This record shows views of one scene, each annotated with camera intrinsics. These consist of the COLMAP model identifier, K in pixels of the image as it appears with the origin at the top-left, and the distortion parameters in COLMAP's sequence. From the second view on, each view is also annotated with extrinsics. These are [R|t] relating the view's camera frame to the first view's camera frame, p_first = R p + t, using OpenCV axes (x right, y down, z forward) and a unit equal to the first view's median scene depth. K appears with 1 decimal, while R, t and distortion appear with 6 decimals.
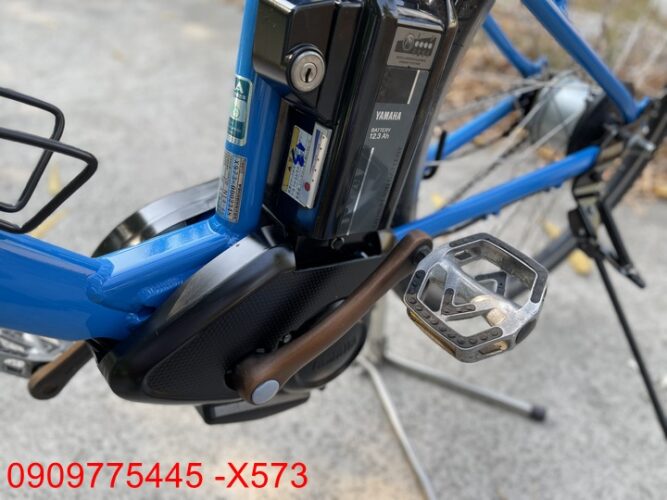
lens RADIAL K [[501.5, 0, 332.0], [0, 501.5, 250.5], [0, 0, 1]] dist [0.058358, -0.044751]
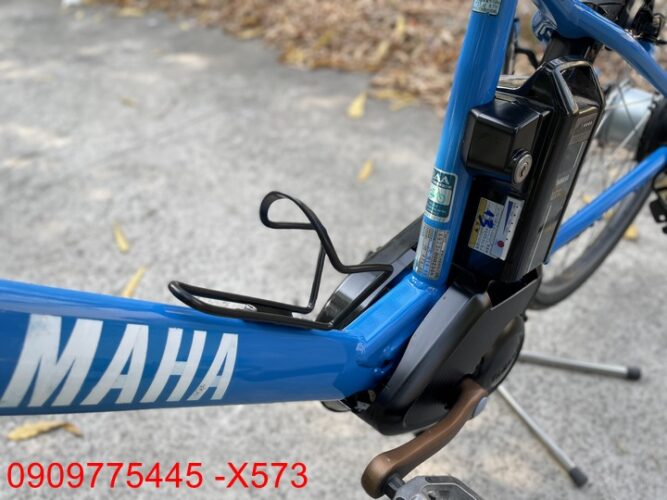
lens RADIAL K [[501.5, 0, 334.0], [0, 501.5, 247.6], [0, 0, 1]] dist [0.058358, -0.044751]
pose [[0.982795, -0.182131, 0.030706, -0.251566], [0.181397, 0.983087, 0.025207, -0.113893], [-0.034778, -0.019203, 0.999211, -0.122661]]
